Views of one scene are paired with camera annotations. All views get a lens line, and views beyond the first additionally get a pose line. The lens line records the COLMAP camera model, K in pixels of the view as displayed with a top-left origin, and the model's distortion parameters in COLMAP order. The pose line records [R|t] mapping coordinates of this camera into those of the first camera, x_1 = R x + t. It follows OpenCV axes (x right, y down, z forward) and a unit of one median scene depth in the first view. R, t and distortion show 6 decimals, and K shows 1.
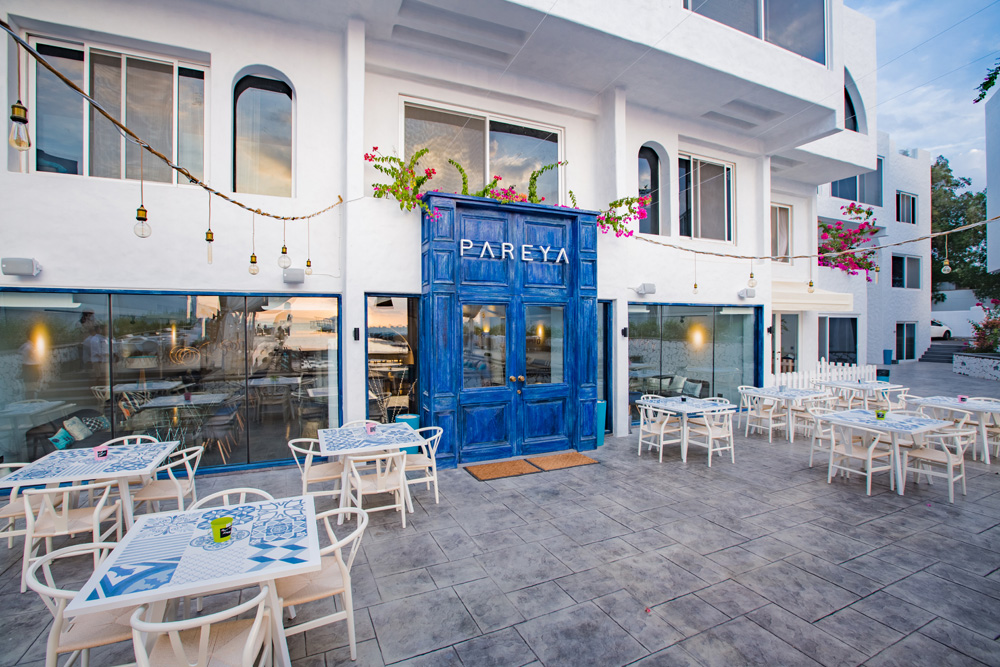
lens RADIAL K [[451.8, 0, 500.4], [0, 451.8, 333.1], [0, 0, 1]] dist [-0.031344, 0.004058]
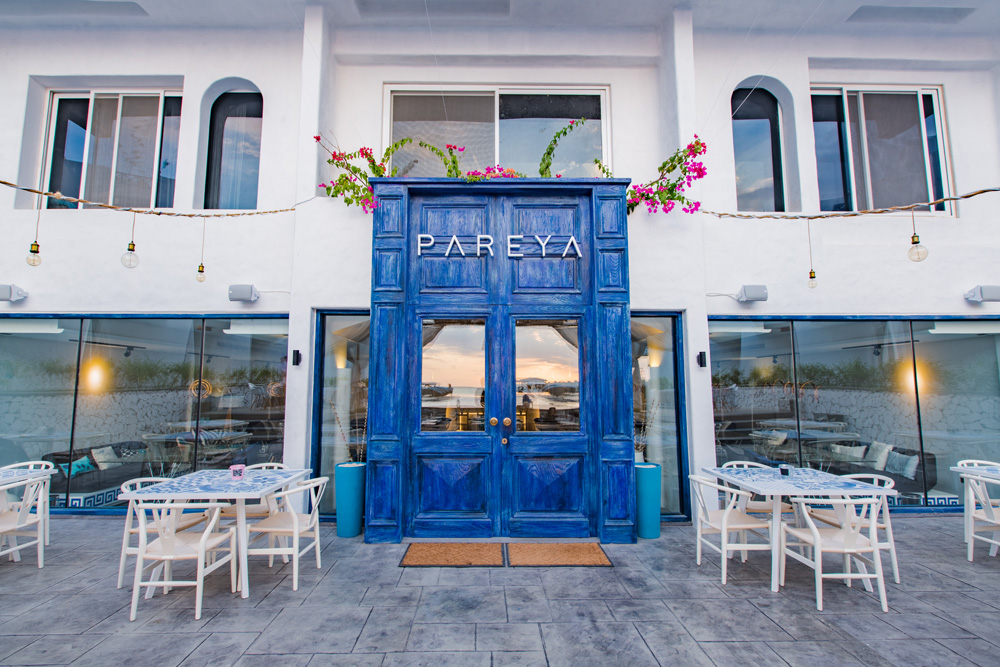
lens RADIAL K [[487.7, 0, 495.4], [0, 487.7, 331.0], [0, 0, 1]] dist [0.005541, -0.003662]
pose [[0.915596, -0.038793, -0.400223, 0.336224], [-0.009013, 0.993105, -0.116879, 0.048876], [0.401998, 0.110621, 0.908934, 0.288102]]
